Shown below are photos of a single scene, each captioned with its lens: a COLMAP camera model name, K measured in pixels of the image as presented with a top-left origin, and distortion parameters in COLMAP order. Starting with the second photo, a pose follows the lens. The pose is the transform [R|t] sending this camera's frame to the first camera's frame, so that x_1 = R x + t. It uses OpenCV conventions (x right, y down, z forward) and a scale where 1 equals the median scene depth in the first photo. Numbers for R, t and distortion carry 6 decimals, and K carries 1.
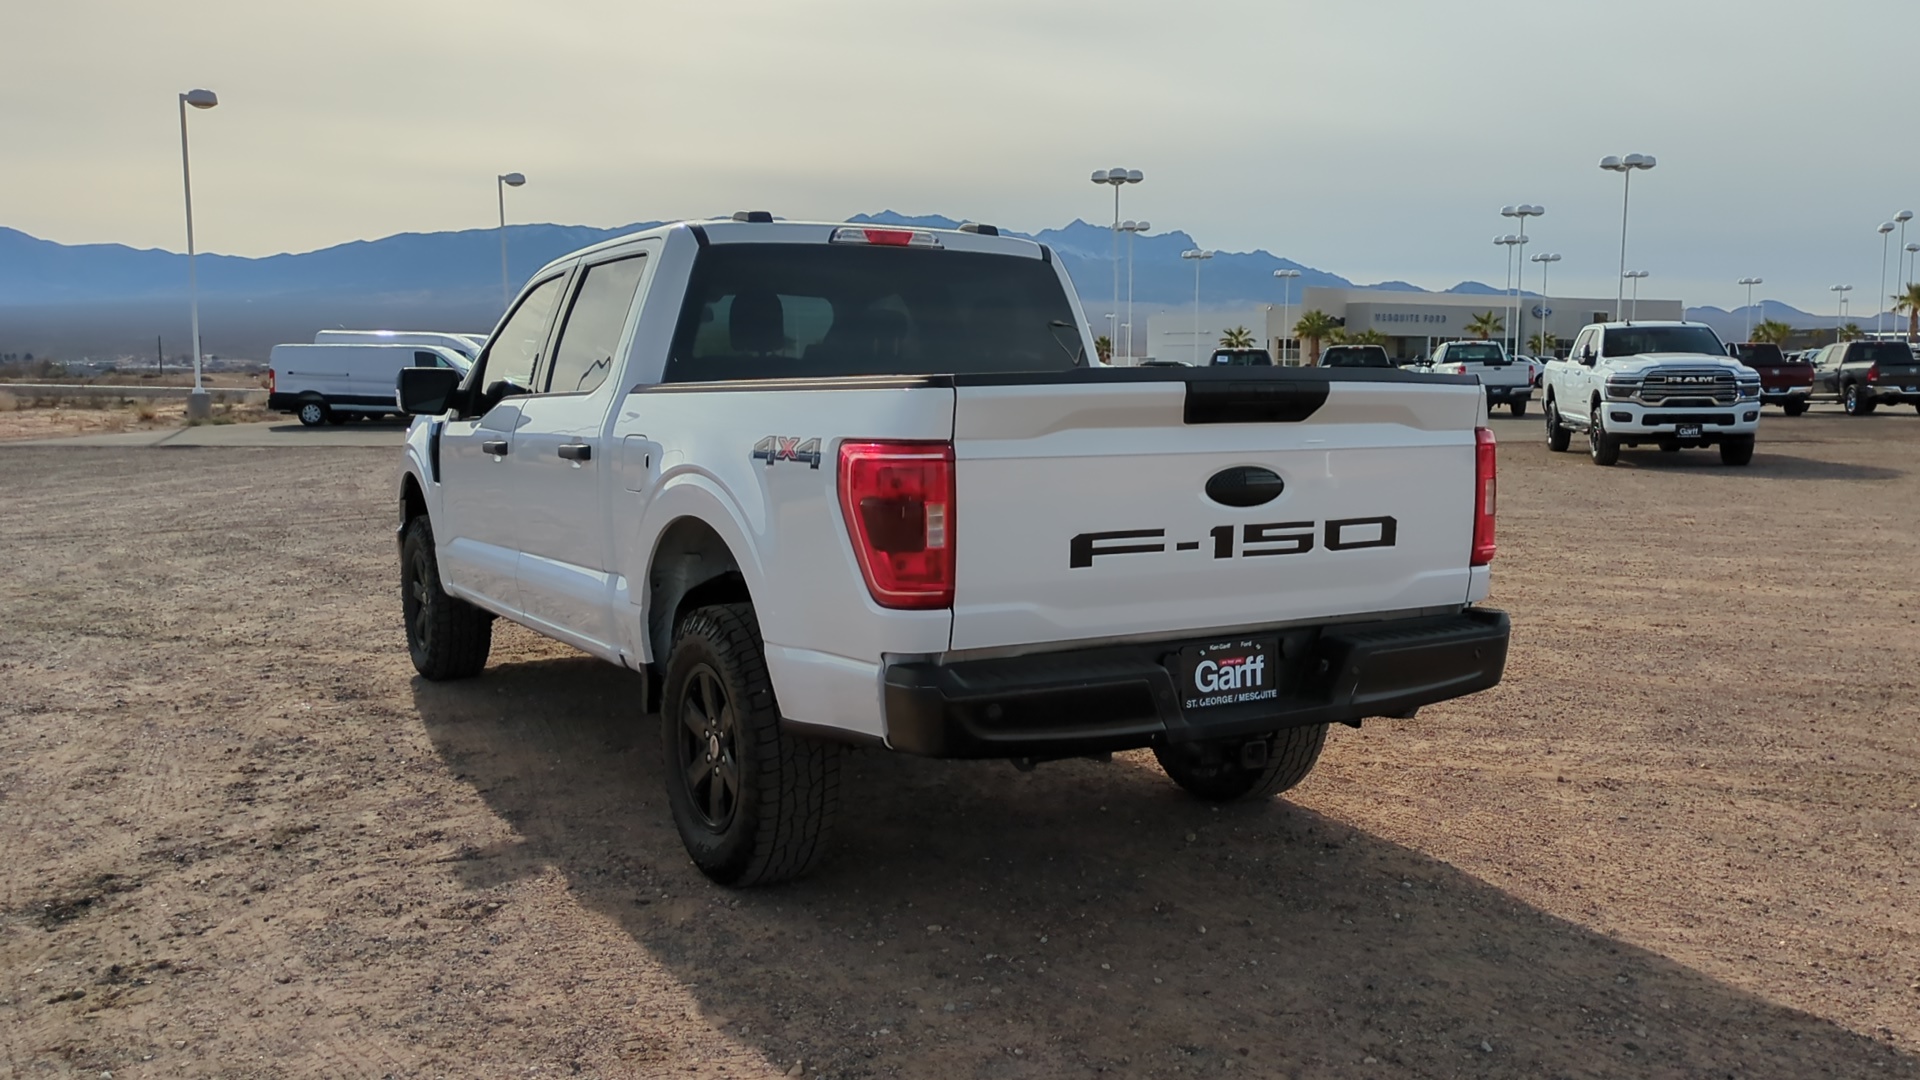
lens RADIAL K [[1647.4, 0, 985.2], [0, 1647.4, 534.4], [0, 0, 1]] dist [0.066201, -0.096362]
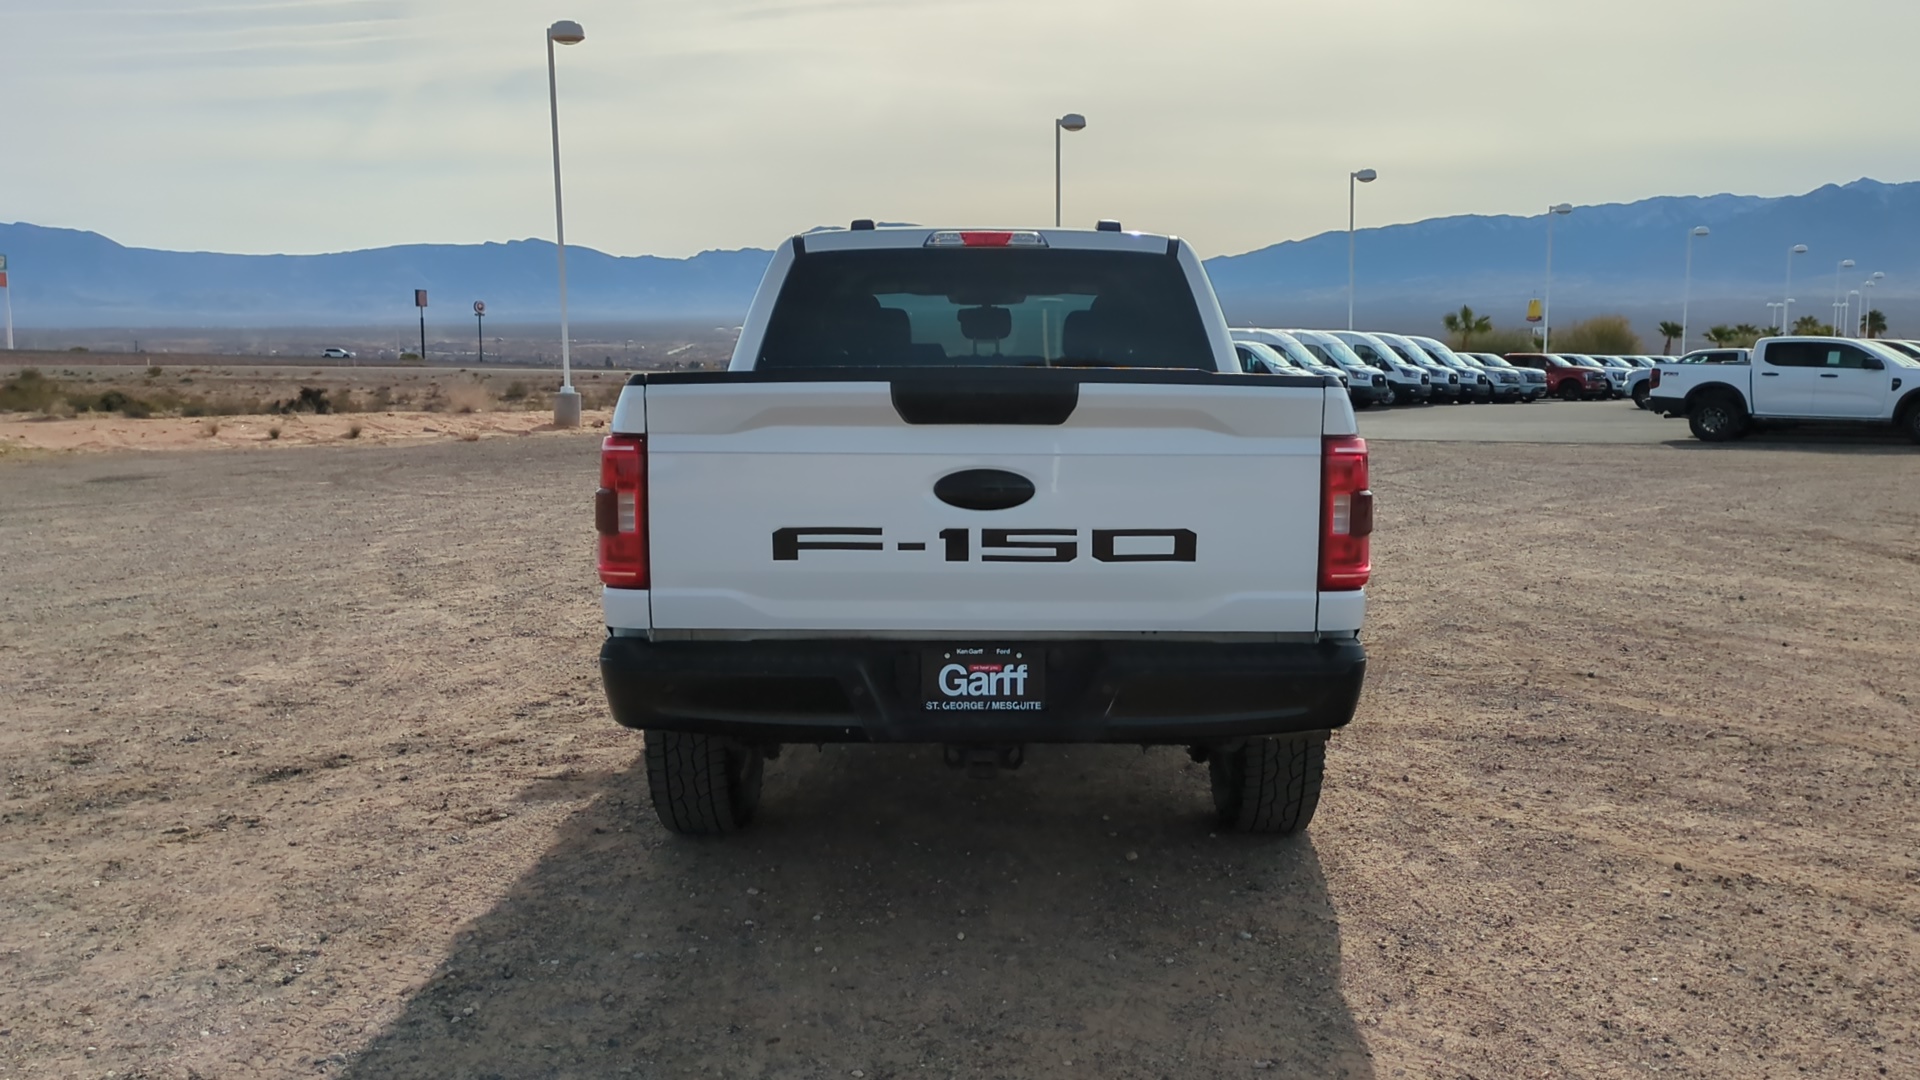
lens RADIAL K [[1647.4, 0, 982.6], [0, 1647.4, 538.2], [0, 0, 1]] dist [0.066201, -0.096362]
pose [[0.858804, 0.054306, -0.509419, 0.615439], [-0.050968, 0.998489, 0.020518, -0.019022], [0.509763, 0.008343, 0.860274, 0.150210]]
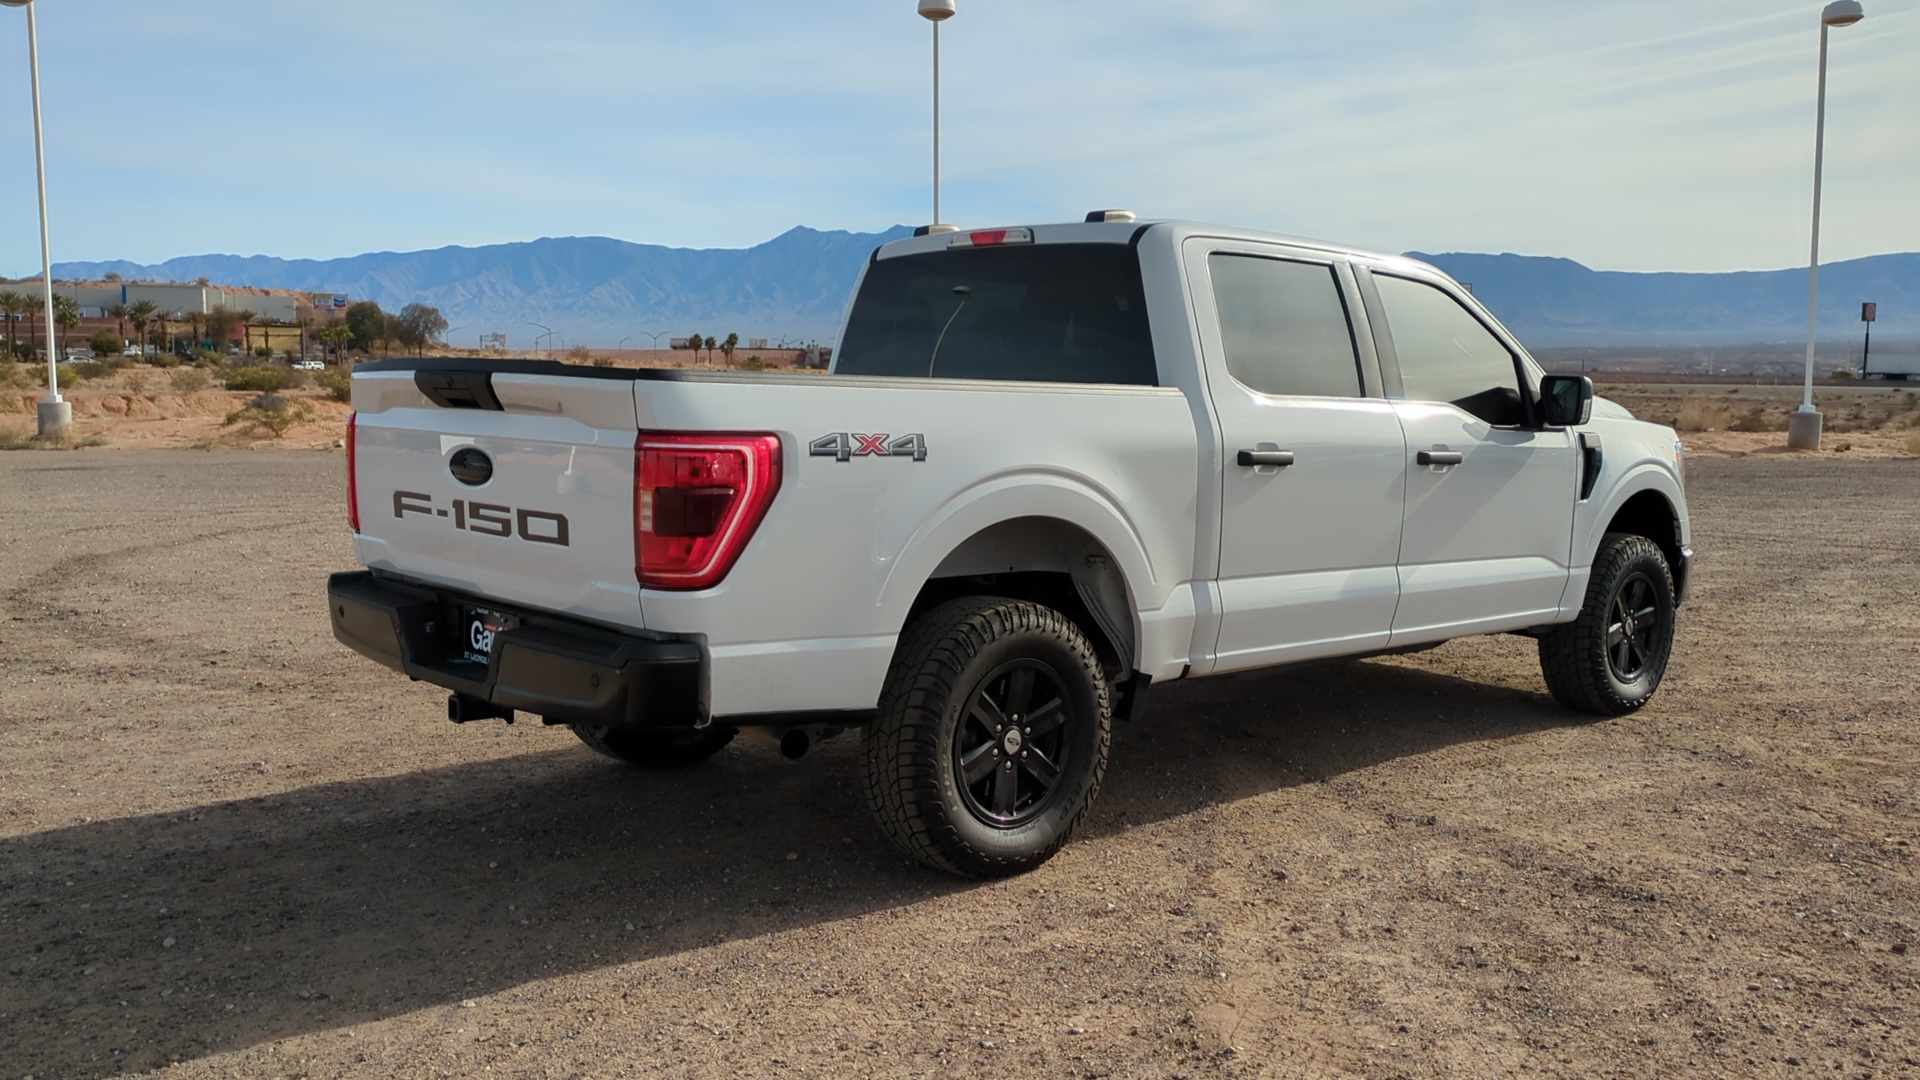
lens RADIAL K [[1647.4, 0, 971.6], [0, 1647.4, 538.3], [0, 0, 1]] dist [0.066201, -0.096362]
pose [[0.207513, 0.098418, -0.973269, 1.226900], [-0.105821, 0.991346, 0.077683, -0.096678], [0.972492, 0.086872, 0.216131, 1.023396]]
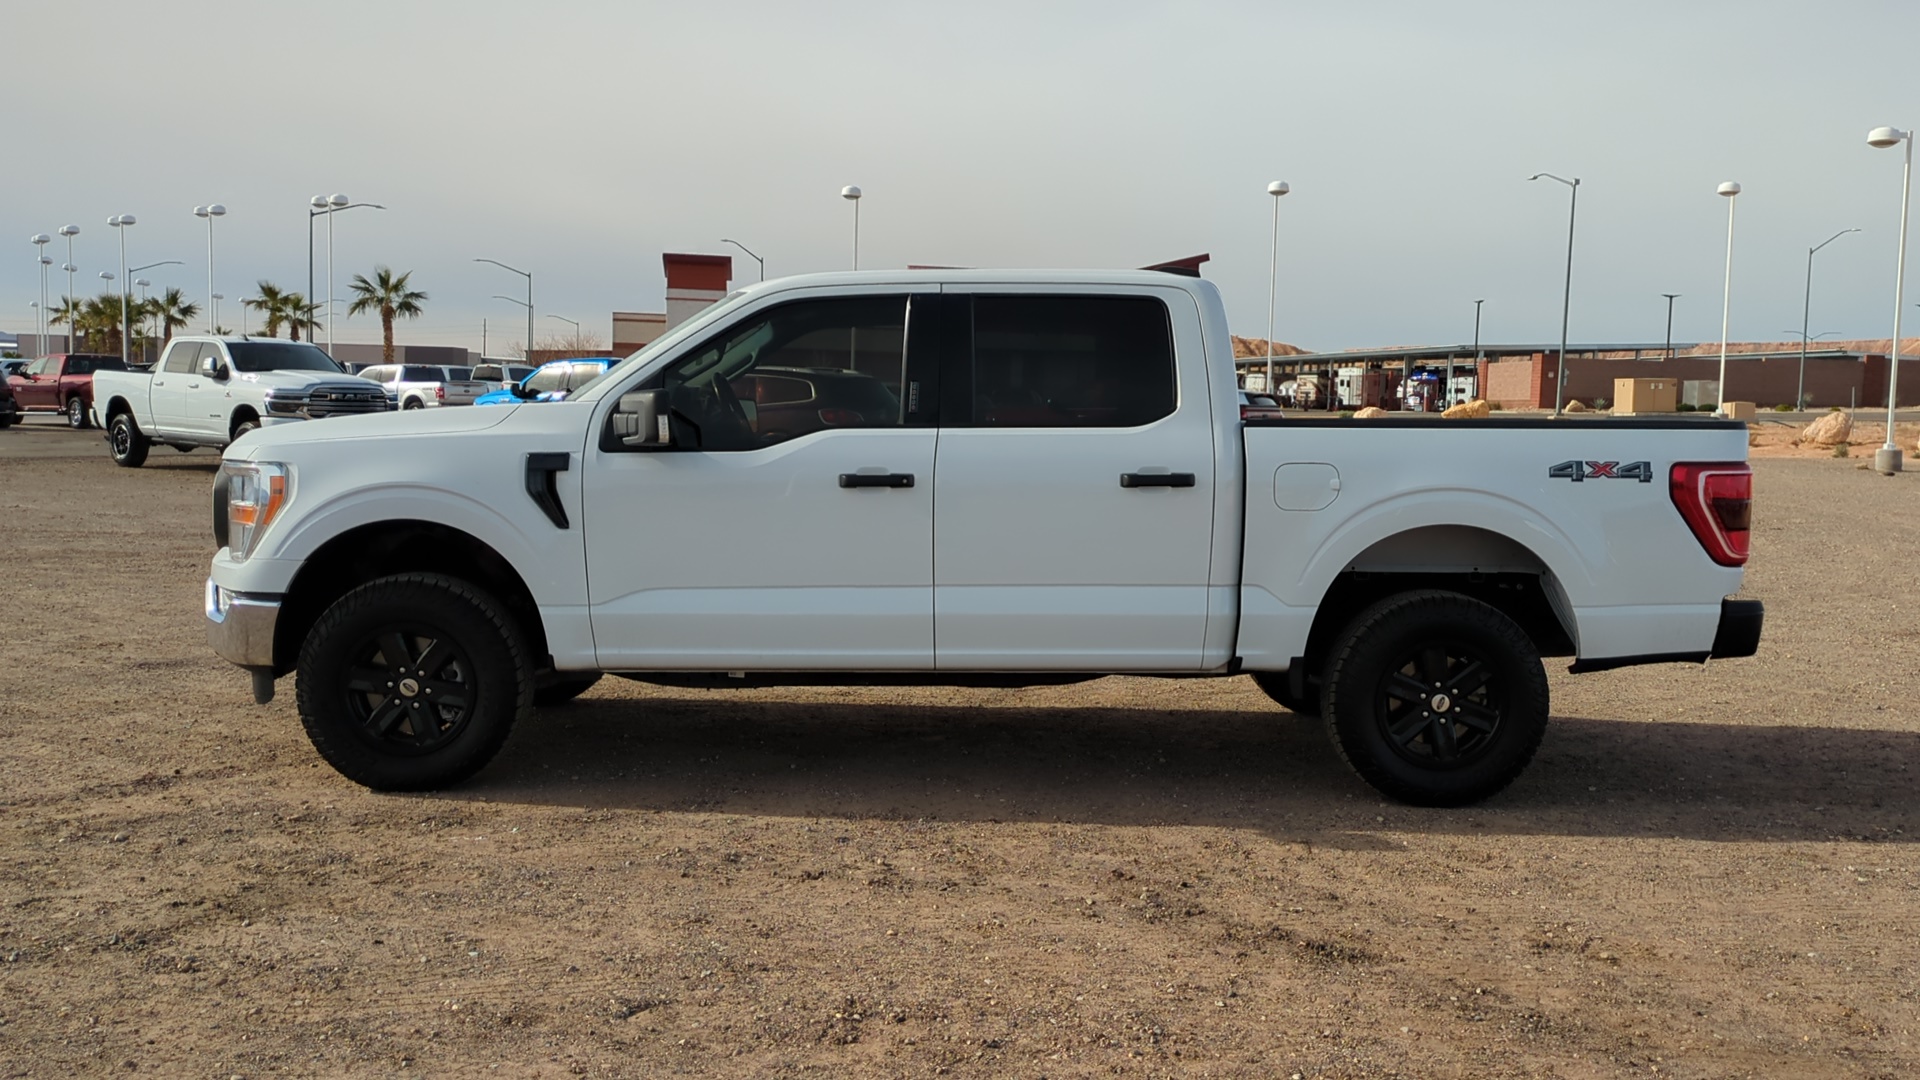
lens RADIAL K [[1647.4, 0, 980.5], [0, 1647.4, 555.7], [0, 0, 1]] dist [0.066201, -0.096362]
pose [[0.482718, -0.065497, 0.873323, -1.550225], [0.060171, 0.997323, 0.041538, -0.063975], [-0.873706, 0.032498, 0.485367, 0.730078]]
